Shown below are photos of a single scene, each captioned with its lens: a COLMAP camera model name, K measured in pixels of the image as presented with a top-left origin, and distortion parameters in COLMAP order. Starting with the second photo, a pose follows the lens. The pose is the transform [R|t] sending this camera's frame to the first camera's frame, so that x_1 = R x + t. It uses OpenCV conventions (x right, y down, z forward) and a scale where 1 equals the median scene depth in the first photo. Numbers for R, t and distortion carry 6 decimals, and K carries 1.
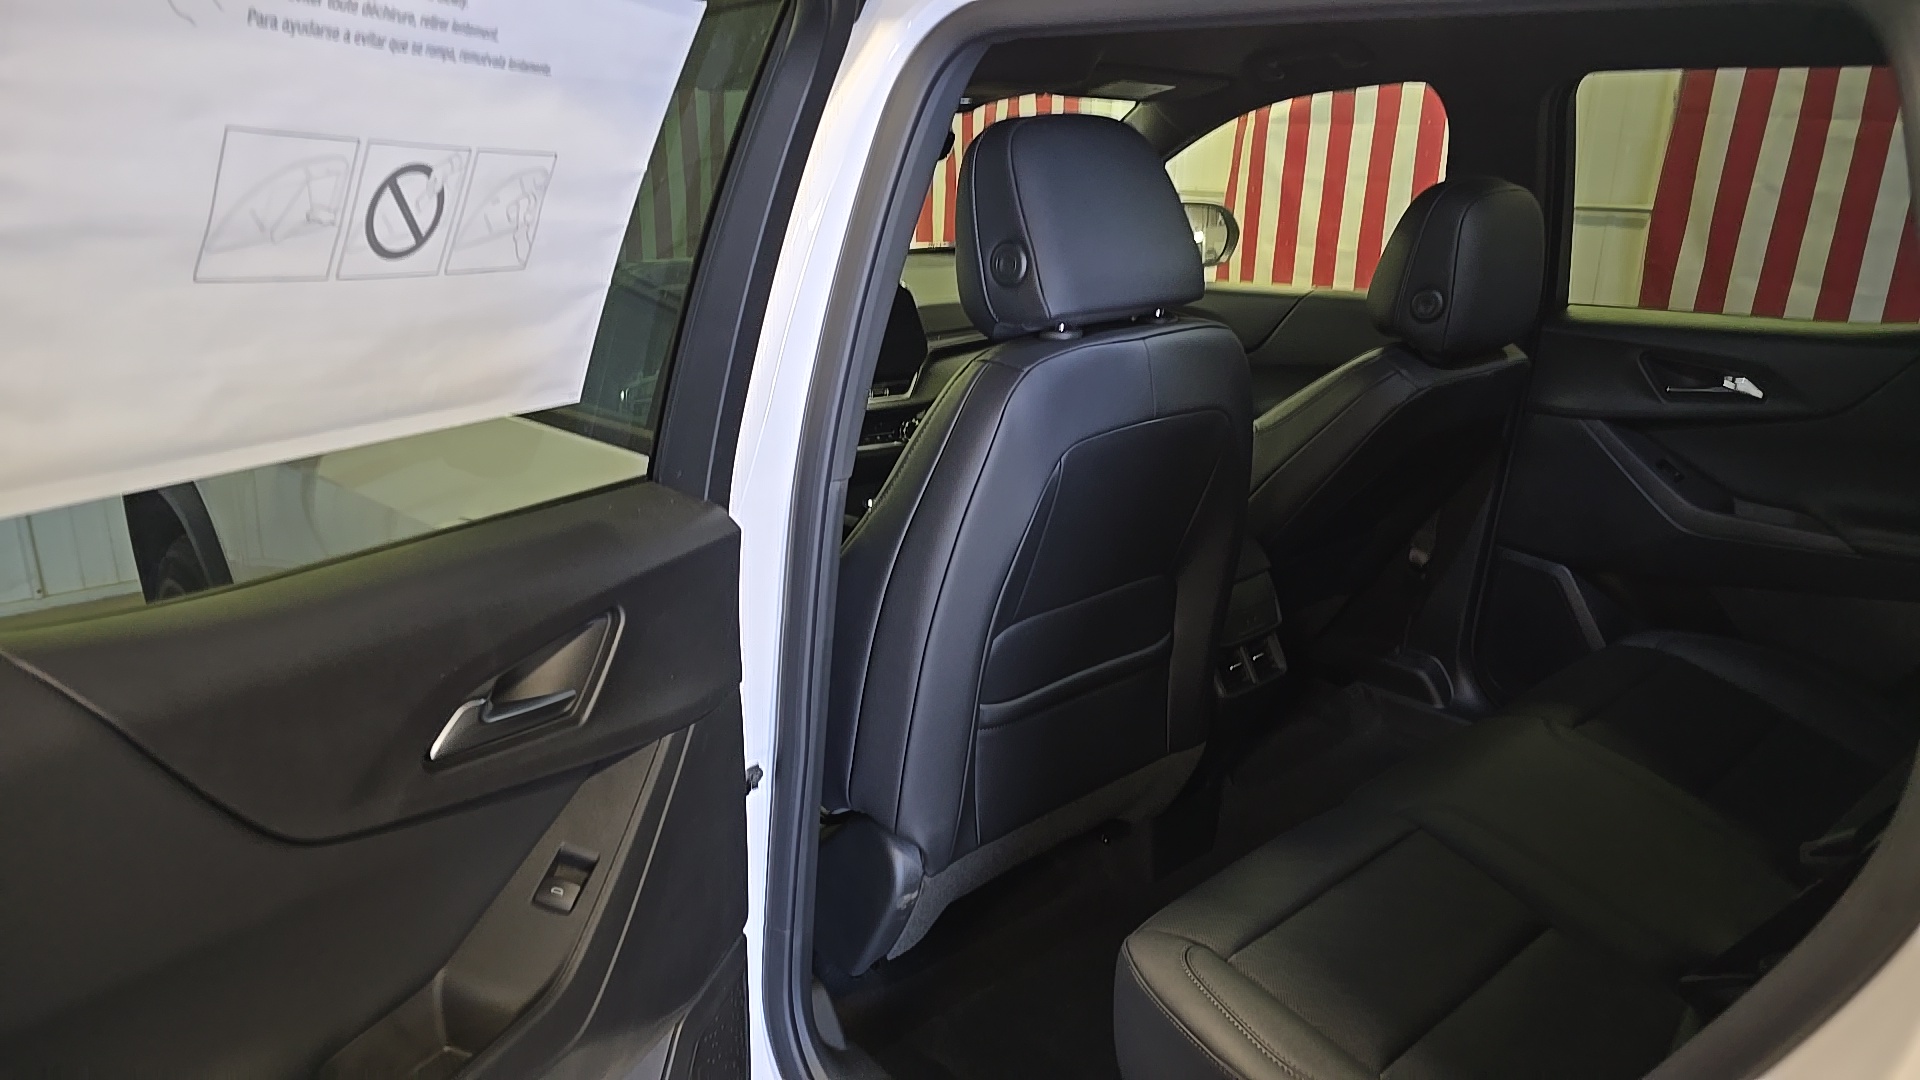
lens RADIAL K [[1282.1, 0, 968.0], [0, 1282.1, 549.1], [0, 0, 1]] dist [0.070753, -0.072431]
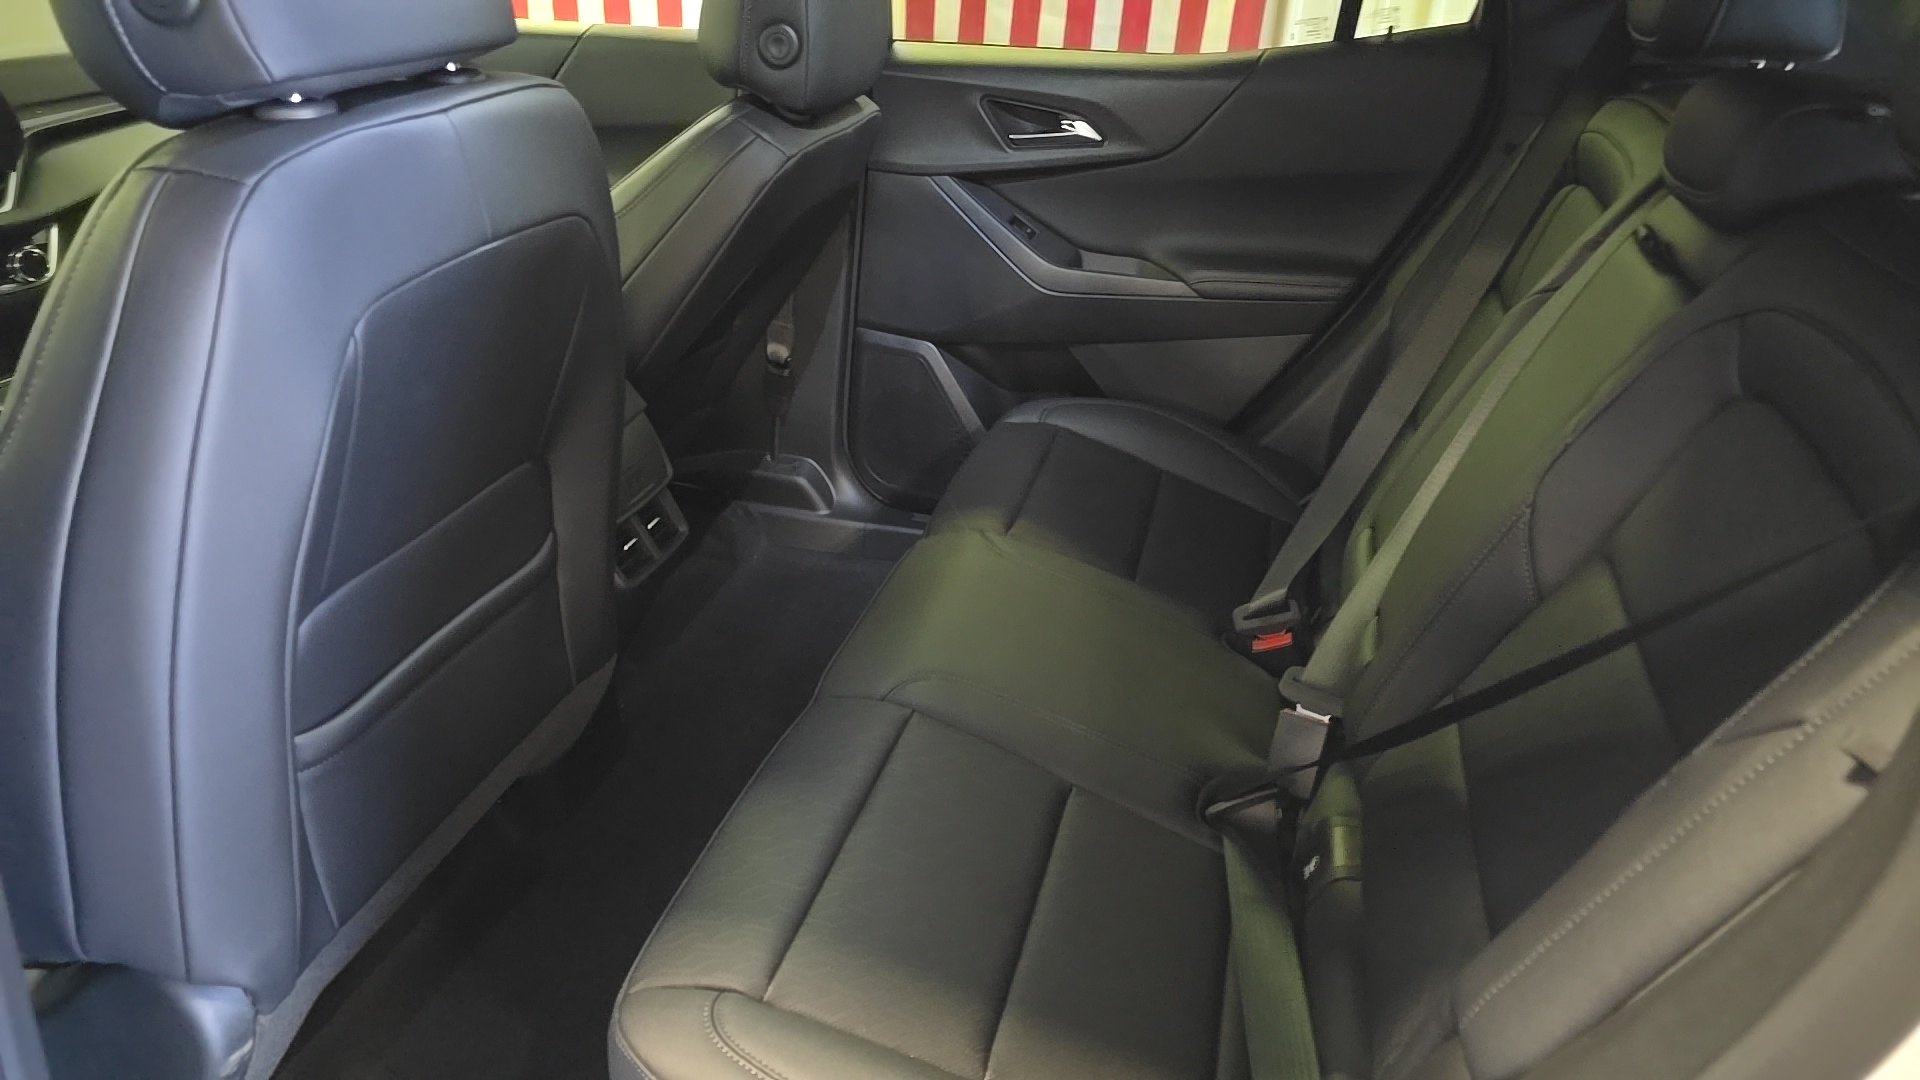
lens RADIAL K [[1282.1, 0, 968.0], [0, 1282.1, 549.1], [0, 0, 1]] dist [0.070753, -0.072431]
pose [[0.839384, -0.221253, 0.496469, -0.006457], [0.126348, 0.967806, 0.217688, -0.047958], [-0.528650, -0.119996, 0.840315, 0.236368]]
